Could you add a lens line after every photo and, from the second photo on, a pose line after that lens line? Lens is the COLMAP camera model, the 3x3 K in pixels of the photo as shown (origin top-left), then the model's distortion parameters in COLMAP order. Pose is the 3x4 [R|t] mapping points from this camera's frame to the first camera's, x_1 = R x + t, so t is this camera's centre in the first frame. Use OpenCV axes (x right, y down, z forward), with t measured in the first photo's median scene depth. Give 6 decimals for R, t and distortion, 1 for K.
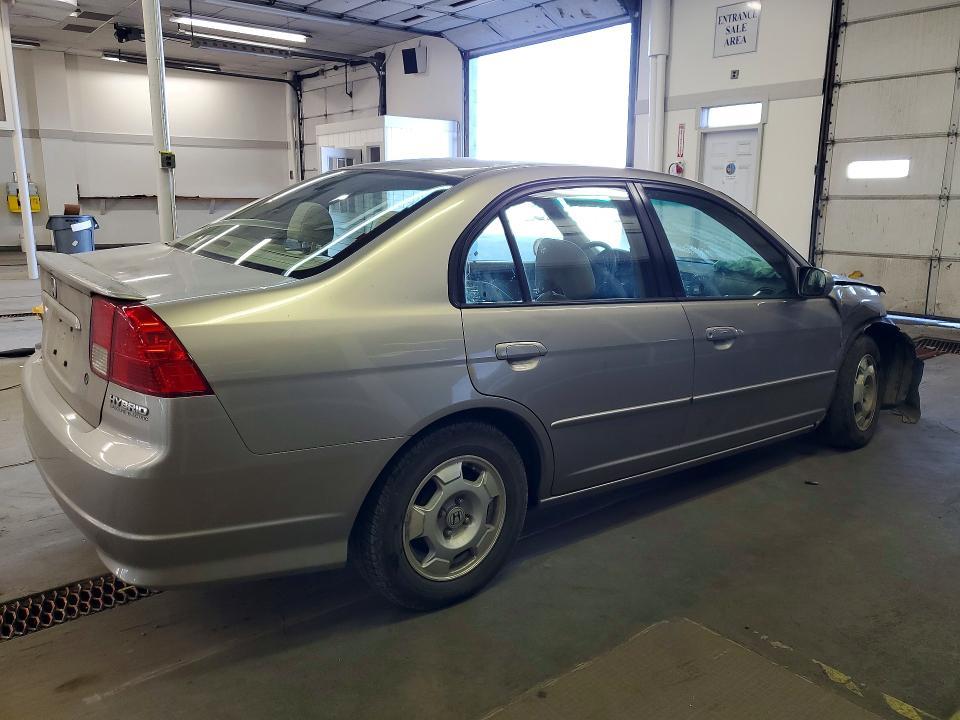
lens RADIAL K [[781.2, 0, 480.0], [0, 781.2, 360.0], [0, 0, 1]] dist [0.006640, 0.004456]
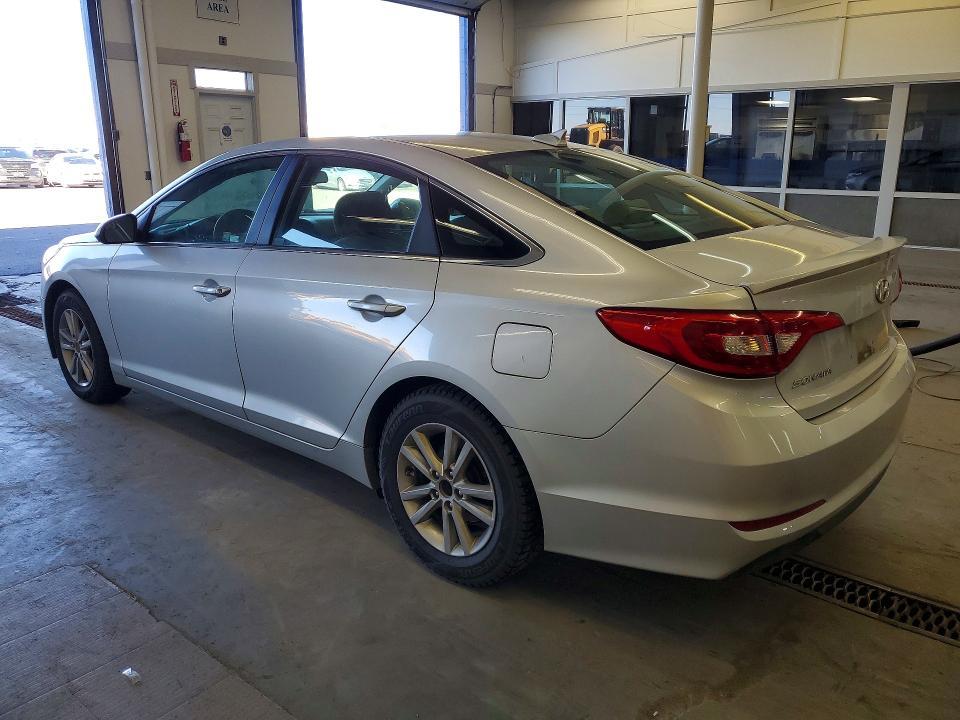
lens RADIAL K [[781.2, 0, 480.0], [0, 781.2, 360.0], [0, 0, 1]] dist [0.006640, 0.004456]
pose [[-0.219594, -0.254266, 0.941874, -0.845959], [0.193749, 0.934843, 0.297540, -0.207098], [-0.956159, 0.247825, -0.156022, 0.929255]]
